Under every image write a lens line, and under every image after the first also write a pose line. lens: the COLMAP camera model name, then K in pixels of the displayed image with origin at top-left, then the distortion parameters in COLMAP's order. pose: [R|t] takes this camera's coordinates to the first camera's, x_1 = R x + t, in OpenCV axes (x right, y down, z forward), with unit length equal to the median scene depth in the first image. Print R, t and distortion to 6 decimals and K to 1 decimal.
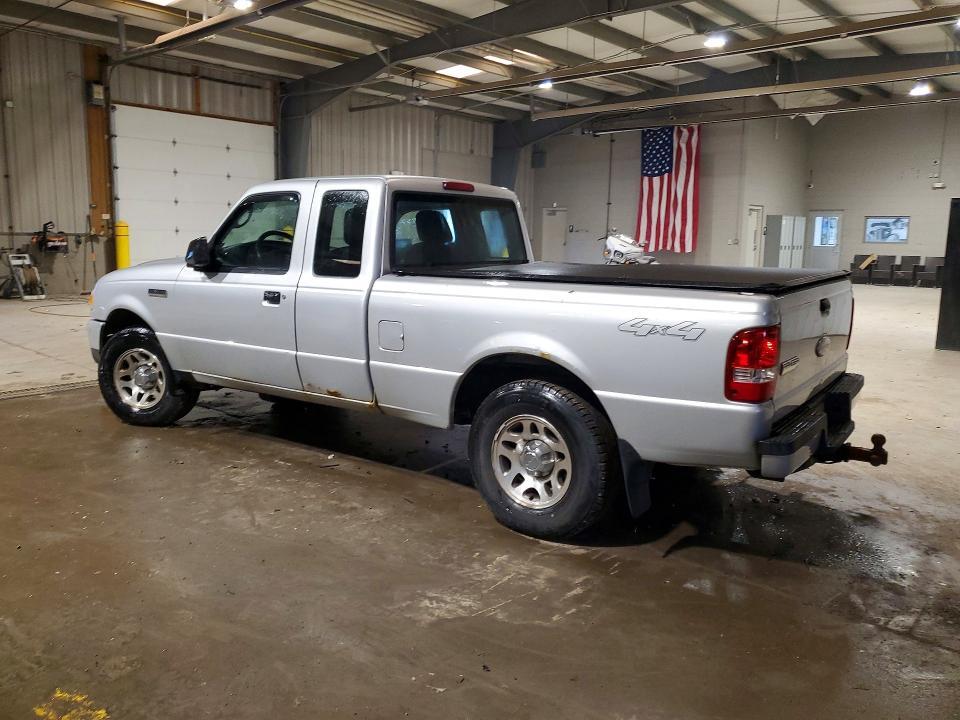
lens RADIAL K [[753.1, 0, 480.0], [0, 753.1, 360.0], [0, 0, 1]] dist [0.001604, 0.004588]
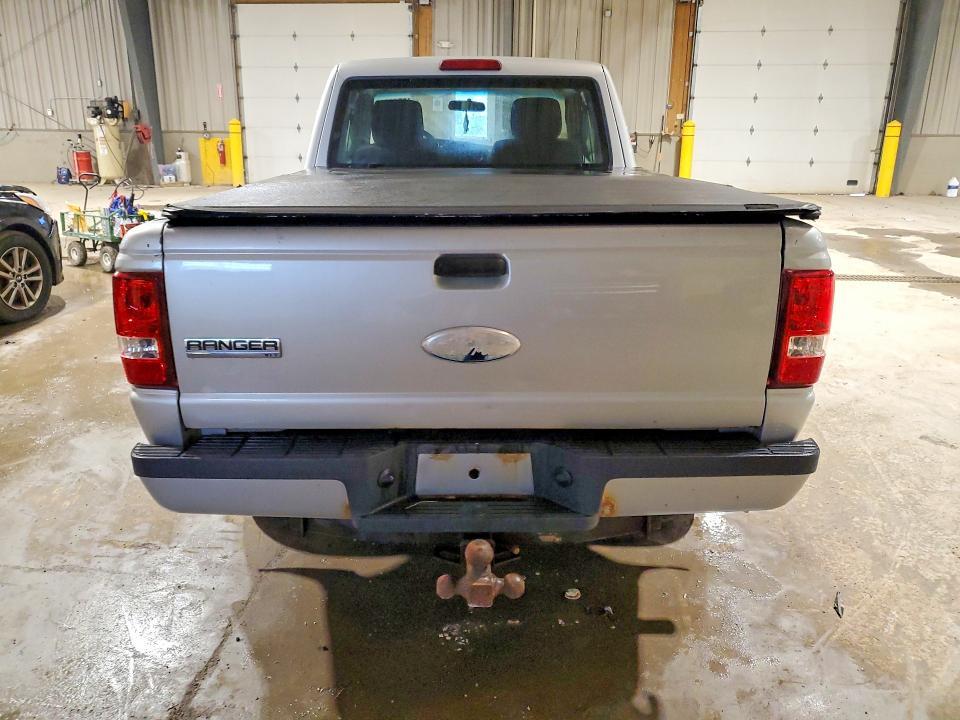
lens RADIAL K [[737.4, 0, 451.8], [0, 737.4, 363.2], [0, 0, 1]] dist [-0.001739, -0.004238]
pose [[0.566853, 0.234006, -0.789886, 0.626592], [-0.125331, 0.972145, 0.198058, -0.075813], [0.814230, -0.013273, 0.580391, 0.521510]]
